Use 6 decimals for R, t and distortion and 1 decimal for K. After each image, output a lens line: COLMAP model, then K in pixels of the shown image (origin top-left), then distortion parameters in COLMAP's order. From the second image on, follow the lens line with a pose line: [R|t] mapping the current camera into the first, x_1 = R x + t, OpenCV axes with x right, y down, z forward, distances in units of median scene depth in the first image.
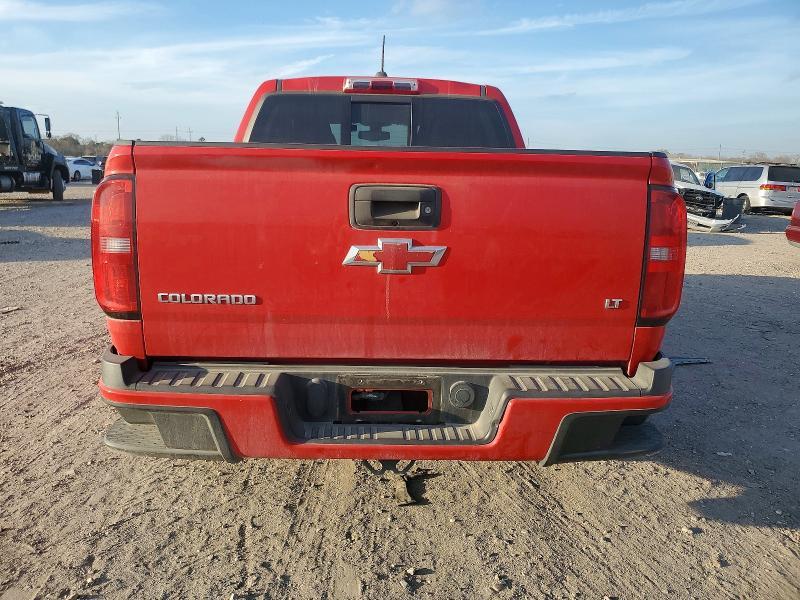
lens RADIAL K [[636.9, 0, 391.9], [0, 636.9, 282.7], [0, 0, 1]] dist [0.028616, -0.019498]
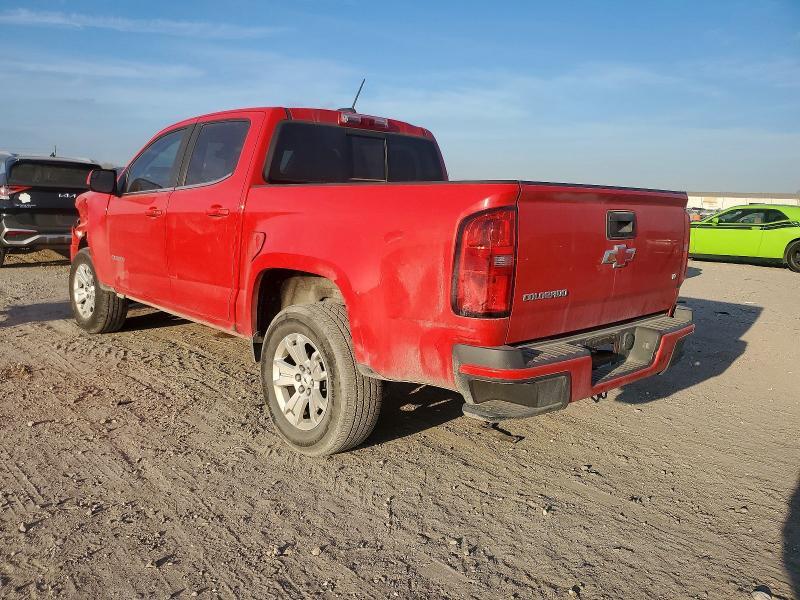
lens RADIAL K [[636.9, 0, 397.9], [0, 636.9, 297.8], [0, 0, 1]] dist [0.028616, -0.019498]
pose [[0.751001, -0.099849, 0.652708, -1.043053], [0.096960, 0.994461, 0.040567, -0.040810], [-0.653143, 0.032821, 0.756523, 0.122419]]
